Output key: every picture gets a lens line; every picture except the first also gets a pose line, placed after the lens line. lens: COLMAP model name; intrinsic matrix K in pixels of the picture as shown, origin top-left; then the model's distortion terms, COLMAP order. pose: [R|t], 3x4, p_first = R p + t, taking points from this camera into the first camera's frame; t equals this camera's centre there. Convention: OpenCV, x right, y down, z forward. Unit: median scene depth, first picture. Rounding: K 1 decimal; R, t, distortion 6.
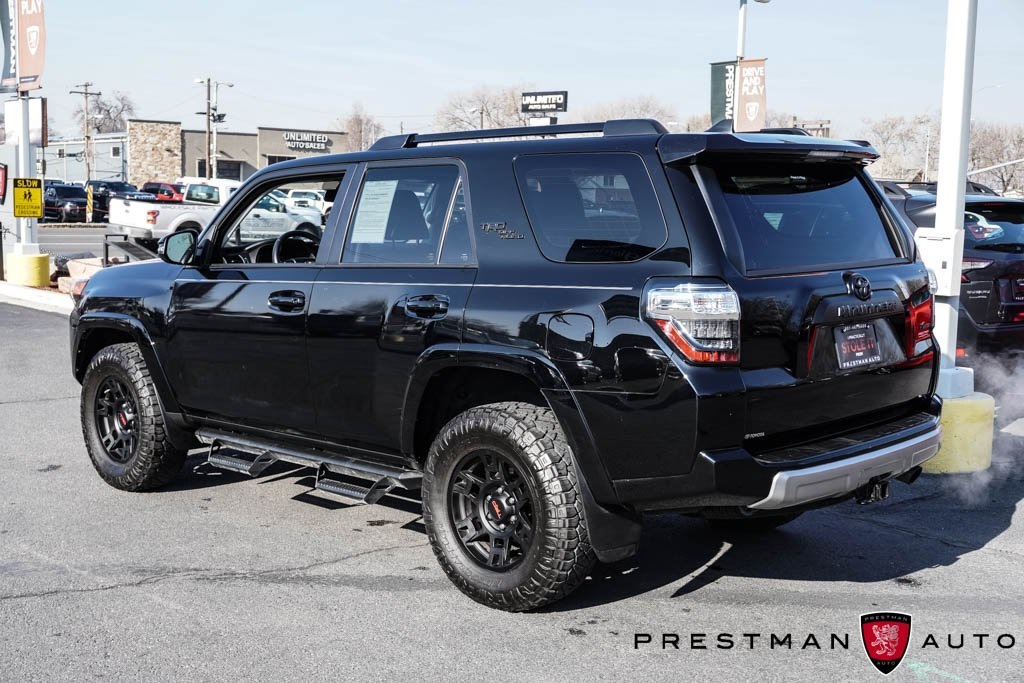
lens RADIAL K [[1276.7, 0, 512.0], [0, 1276.7, 341.5], [0, 0, 1]] dist [-0.004314, 0.057326]
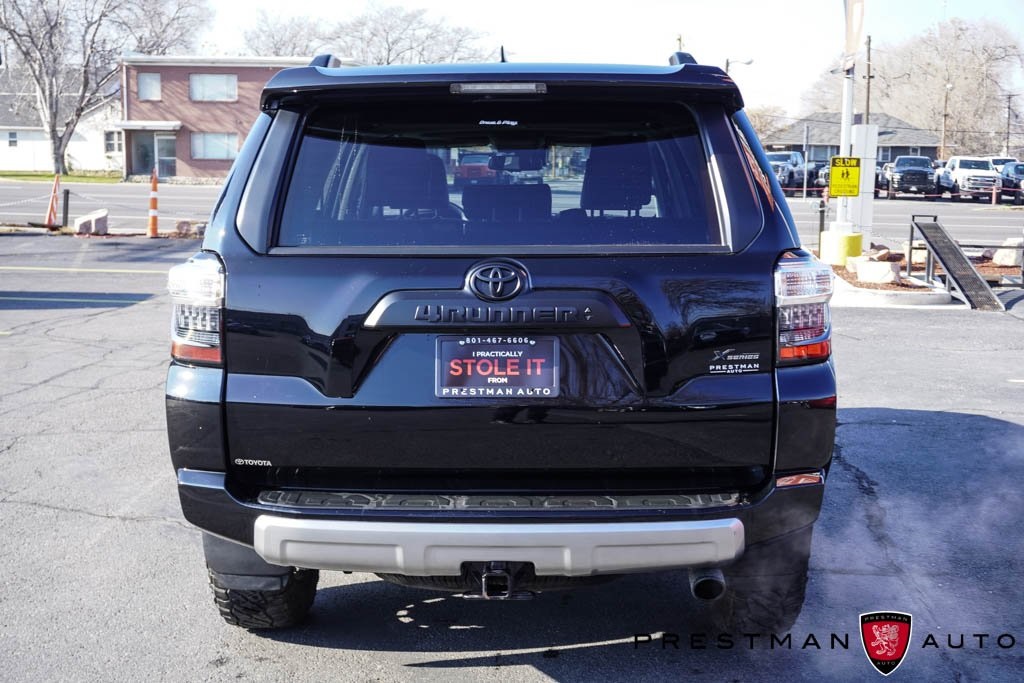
lens RADIAL K [[1276.7, 0, 512.0], [0, 1276.7, 341.5], [0, 0, 1]] dist [-0.004314, 0.057326]
pose [[0.669203, 0.092188, -0.737339, 0.688629], [-0.083291, 0.995327, 0.048850, -0.039542], [0.738396, 0.028723, 0.673755, 0.483330]]
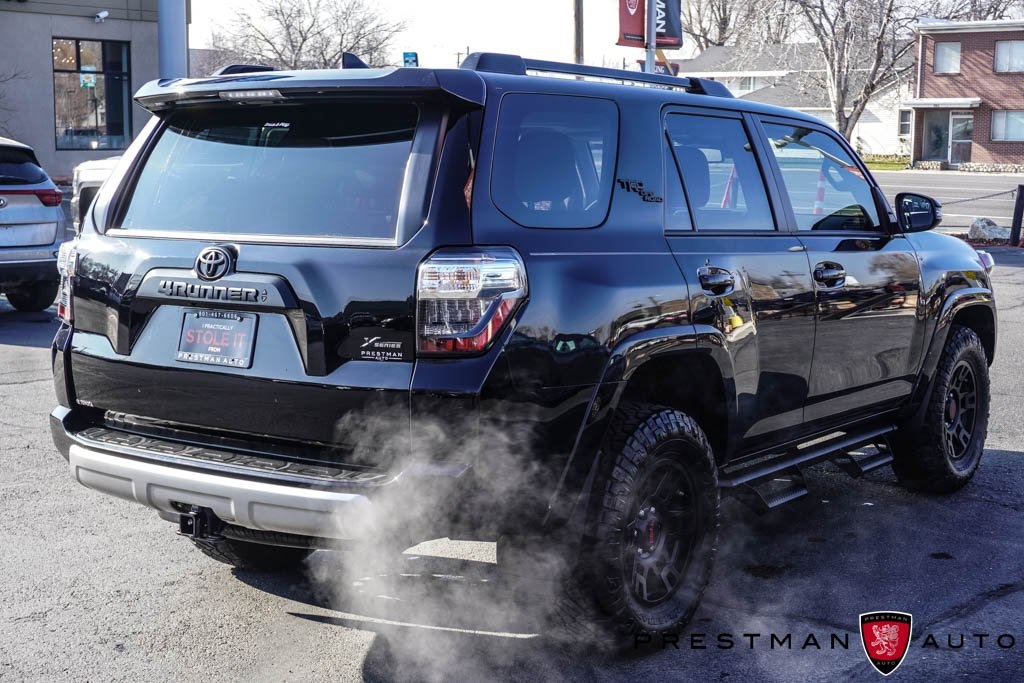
lens RADIAL K [[1498.8, 0, 512.0], [0, 1498.8, 341.5], [0, 0, 1]] dist [0.028508, -0.031100]
pose [[0.137837, 0.116742, -0.983551, 1.064793], [-0.118034, 0.987889, 0.100715, -0.096814], [0.983397, 0.102211, 0.149947, 0.921737]]
